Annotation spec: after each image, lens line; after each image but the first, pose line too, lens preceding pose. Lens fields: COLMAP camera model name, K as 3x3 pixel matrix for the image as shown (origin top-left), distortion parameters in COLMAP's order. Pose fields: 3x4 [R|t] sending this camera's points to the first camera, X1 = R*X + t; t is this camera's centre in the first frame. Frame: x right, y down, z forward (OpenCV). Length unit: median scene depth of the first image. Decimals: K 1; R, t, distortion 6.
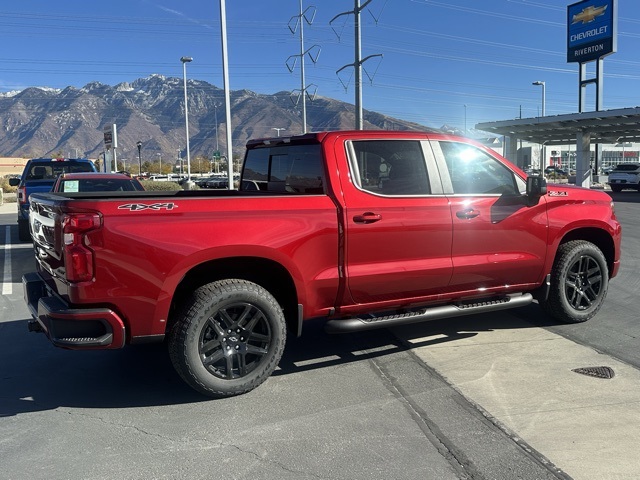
lens RADIAL K [[644.0, 0, 316.7], [0, 644.0, 227.7], [0, 0, 1]] dist [0.049190, 0.000000]
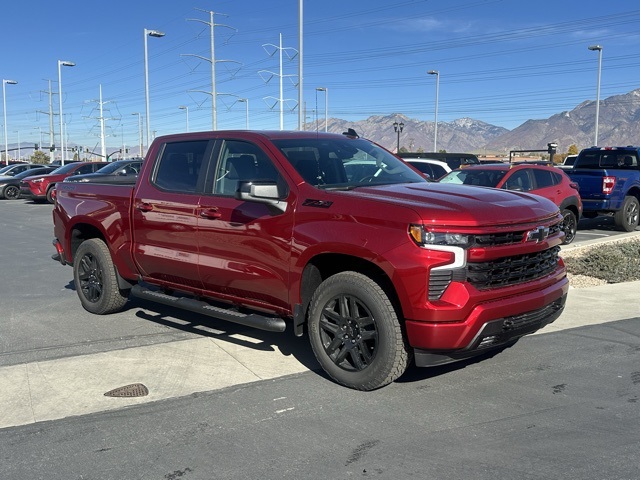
lens RADIAL K [[644.0, 0, 324.3], [0, 644.0, 235.8], [0, 0, 1]] dist [0.049190, 0.000000]
pose [[0.262031, 0.112514, -0.958478, 1.172975], [-0.078161, 0.992392, 0.095127, -0.091112], [0.961889, 0.049989, 0.268832, 0.871025]]
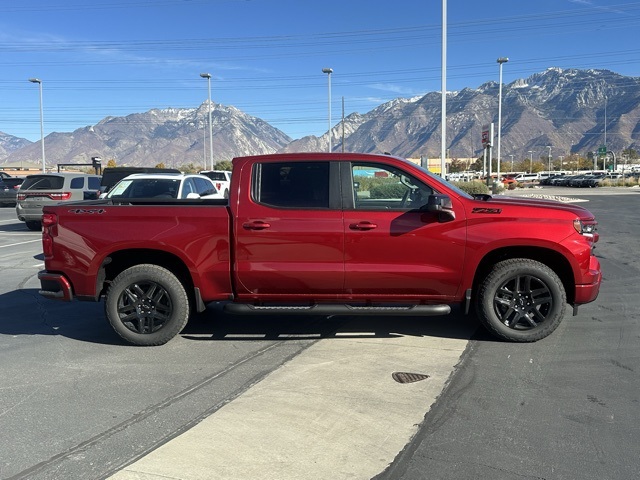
lens RADIAL K [[644.0, 0, 317.5], [0, 644.0, 240.8], [0, 0, 1]] dist [0.049190, 0.000000]
pose [[0.825937, 0.056934, -0.560880, 0.772531], [-0.043134, 0.998353, 0.037825, -0.034222], [0.562110, -0.007048, 0.827033, 0.022906]]
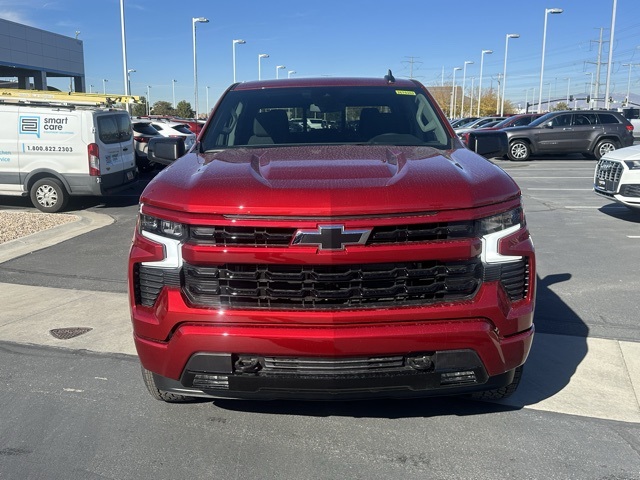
lens RADIAL K [[644.0, 0, 313.1], [0, 644.0, 223.7], [0, 0, 1]] dist [0.049190, 0.000000]
pose [[-0.527597, 0.146702, -0.836732, 0.896682], [-0.060239, 0.976035, 0.209109, -0.146732], [0.847356, 0.160729, -0.506116, 1.548317]]
